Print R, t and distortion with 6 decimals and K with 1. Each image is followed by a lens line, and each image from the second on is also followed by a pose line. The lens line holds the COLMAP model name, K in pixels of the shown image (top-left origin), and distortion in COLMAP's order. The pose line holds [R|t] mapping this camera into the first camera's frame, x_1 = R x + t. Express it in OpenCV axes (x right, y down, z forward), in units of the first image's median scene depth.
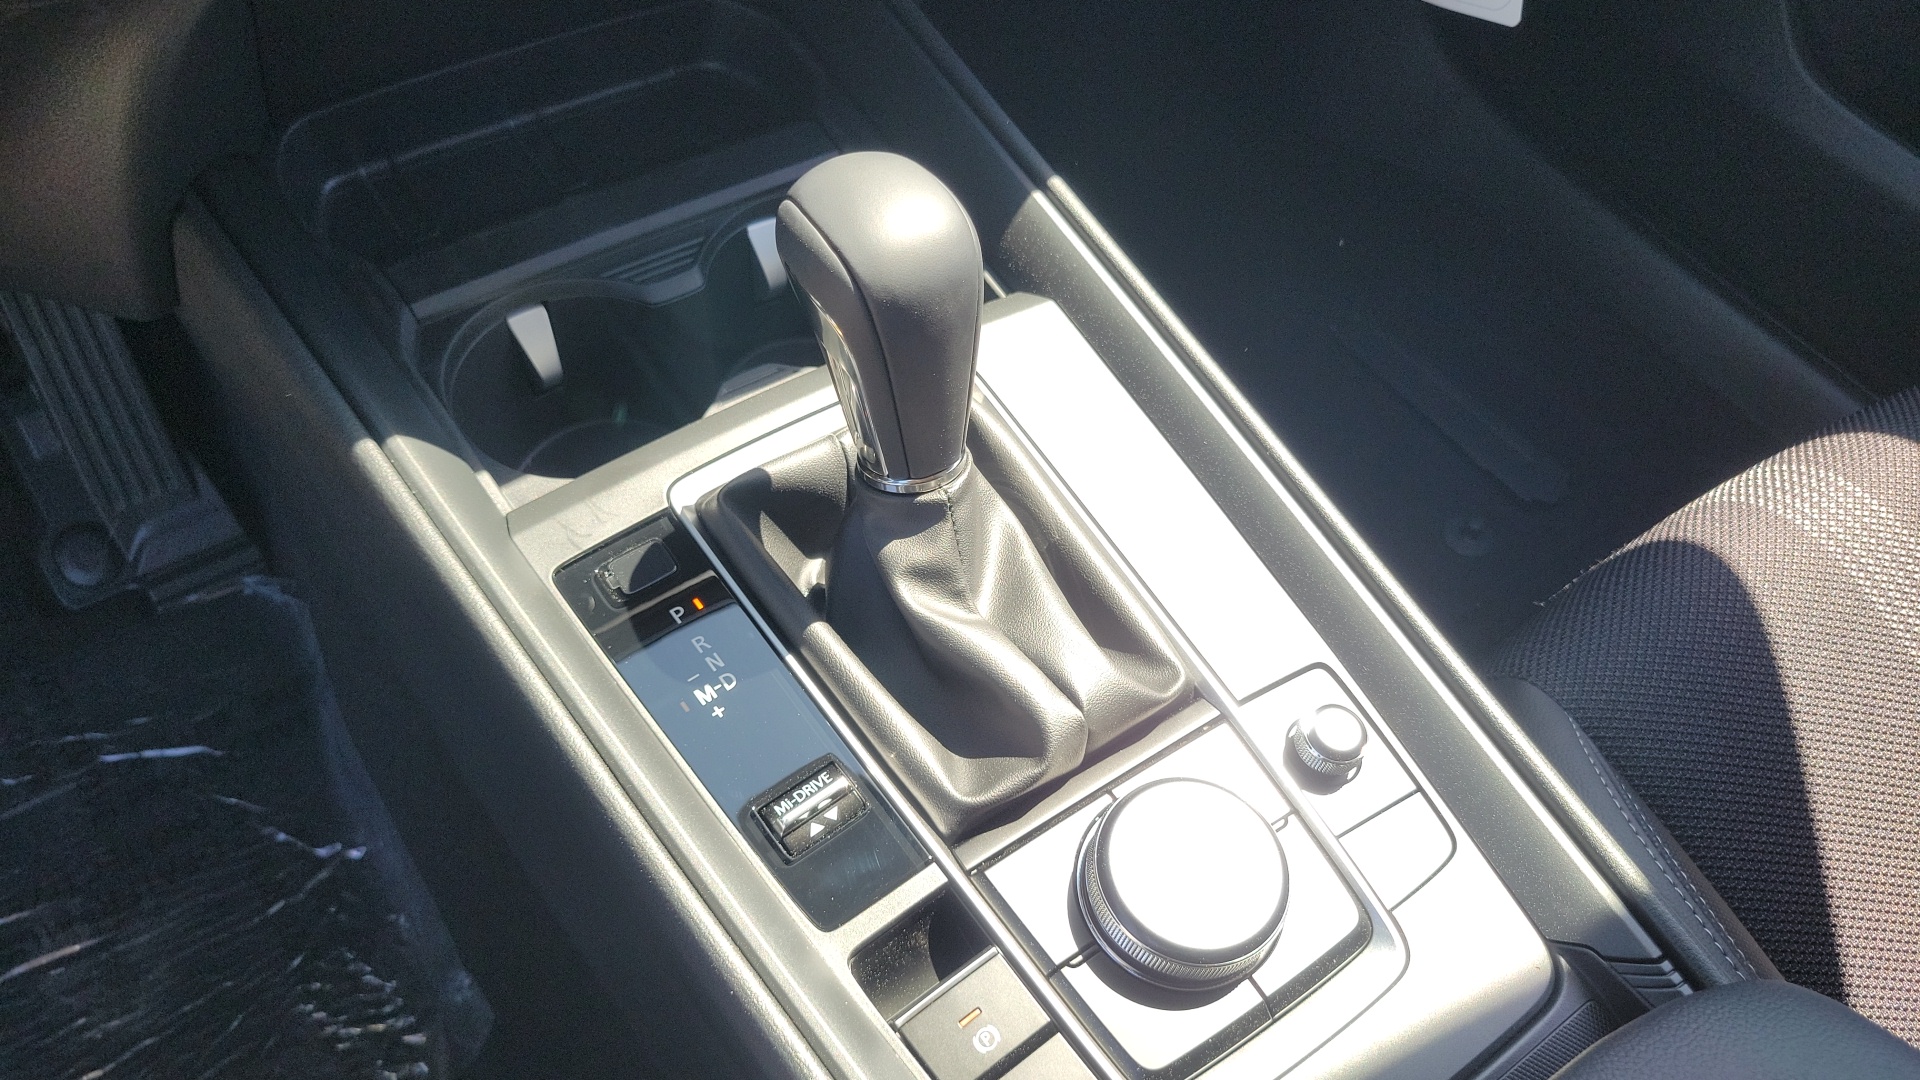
lens RADIAL K [[1475.2, 0, 972.5], [0, 1475.2, 551.9], [0, 0, 1]] dist [0.026510, -0.019592]
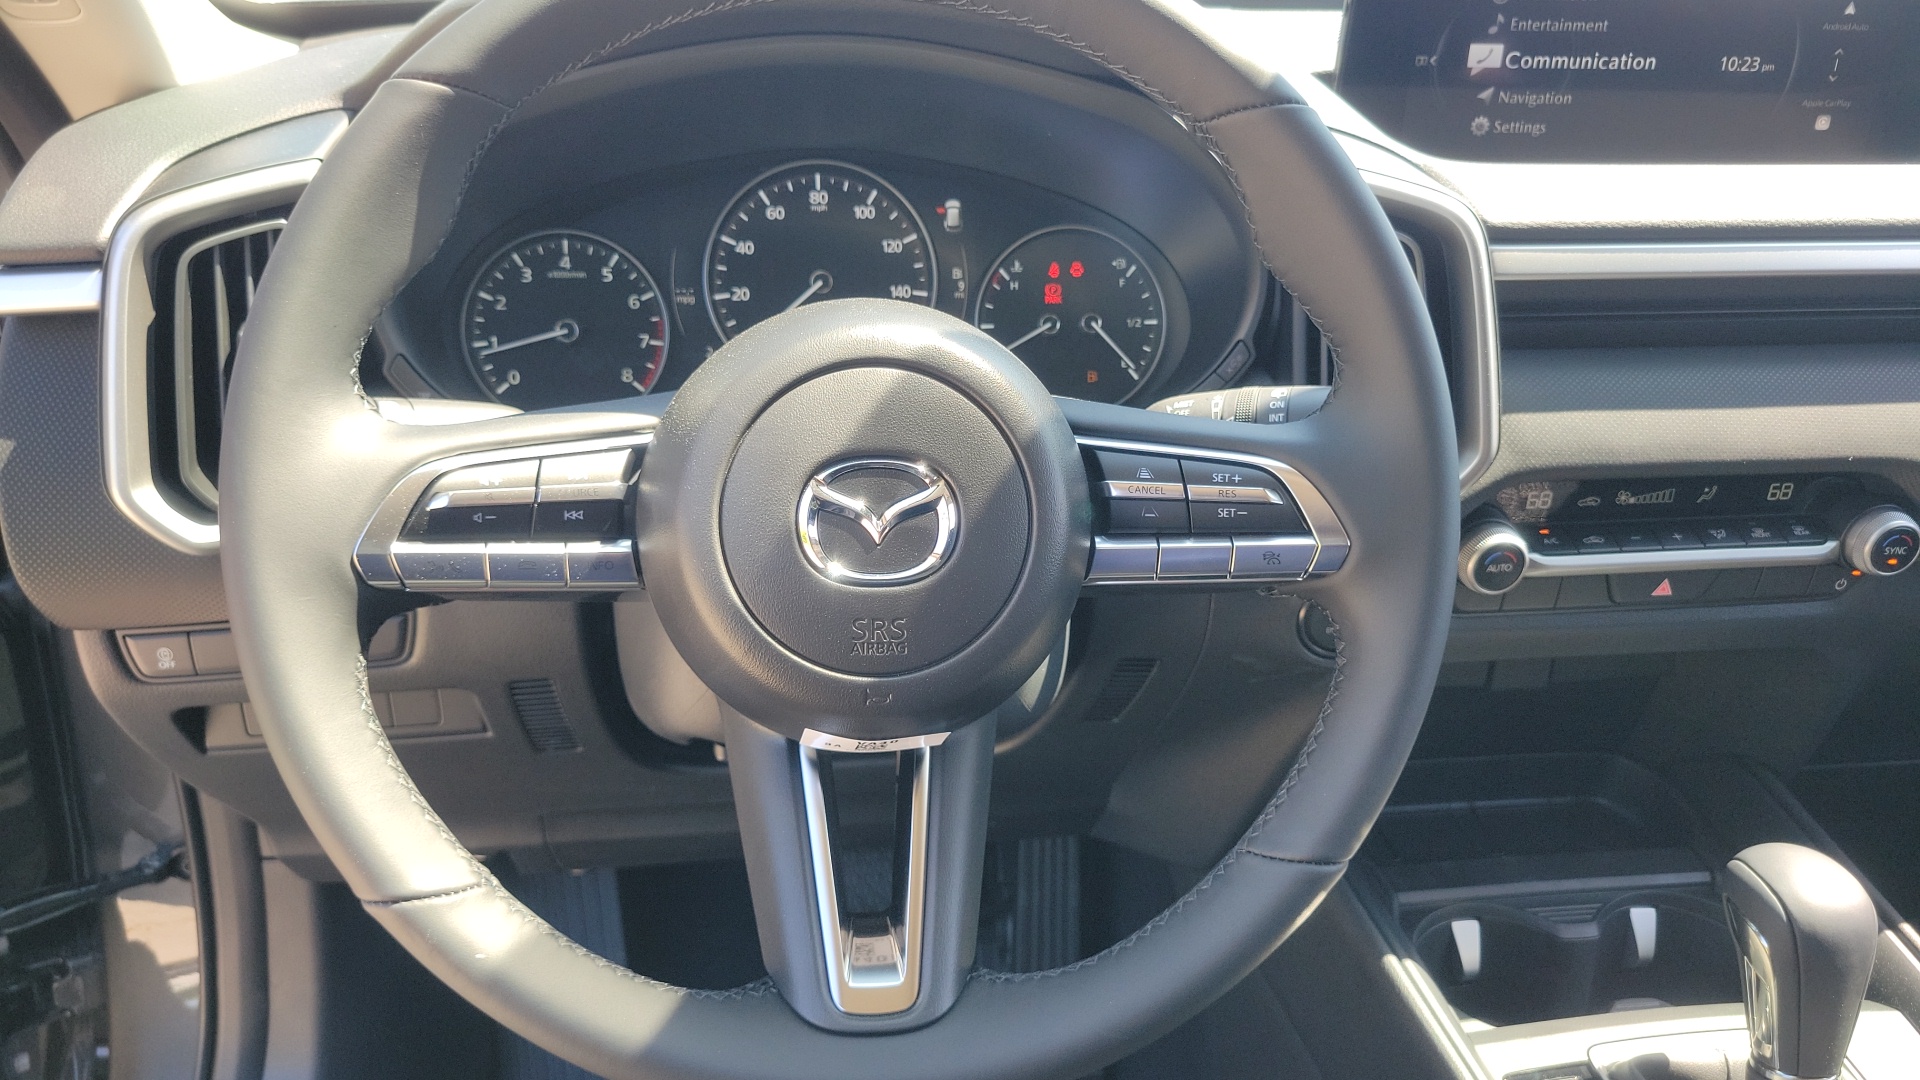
lens RADIAL K [[1475.2, 0, 959.8], [0, 1475.2, 526.4], [0, 0, 1]] dist [0.026510, -0.019592]
pose [[0.887311, 0.124723, -0.443986, -0.171232], [-0.334718, 0.836444, -0.433965, 0.355734], [0.317244, 0.533672, 0.783932, -0.567051]]
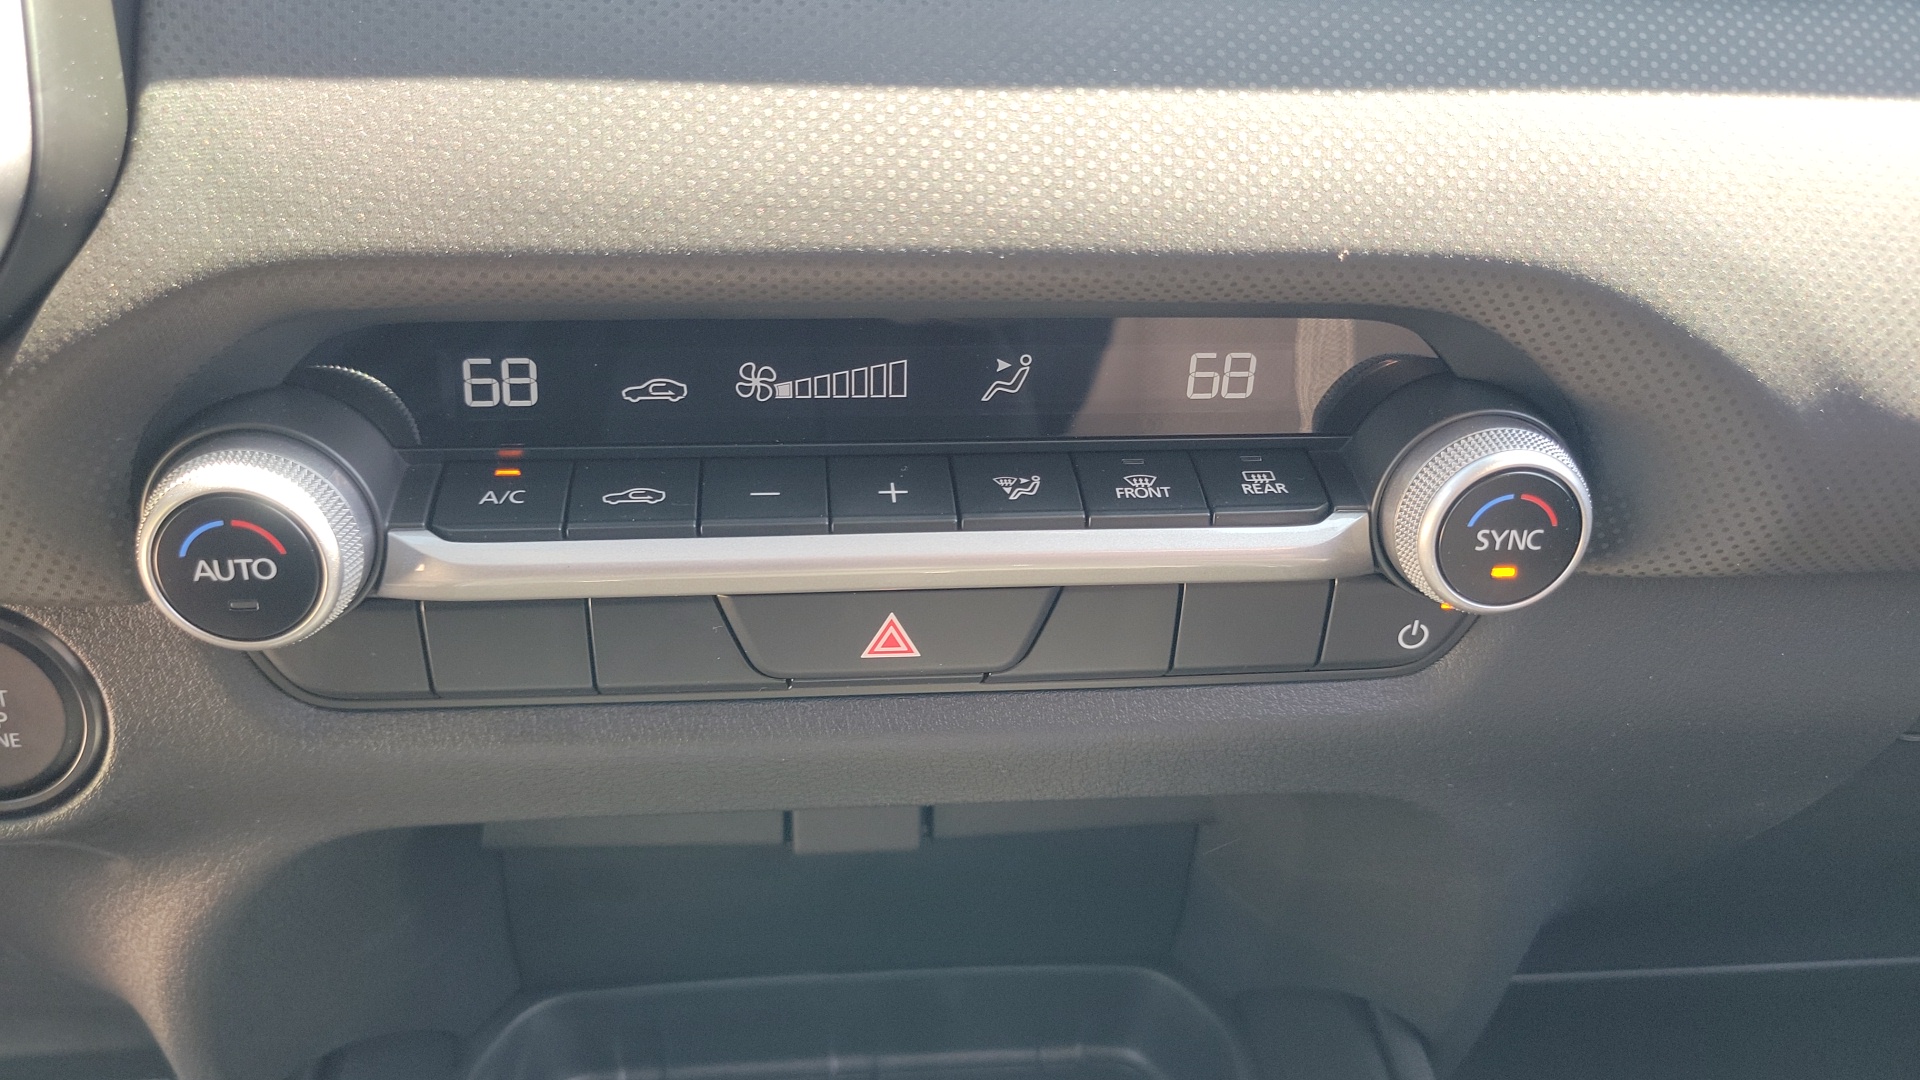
lens RADIAL K [[1475.2, 0, 965.7], [0, 1475.2, 534.1], [0, 0, 1]] dist [0.026510, -0.019592]
pose [[0.872238, 0.129858, -0.471527, 0.069288], [-0.359605, 0.823733, -0.438348, -0.270785], [0.331489, 0.551907, 0.765189, 0.419494]]
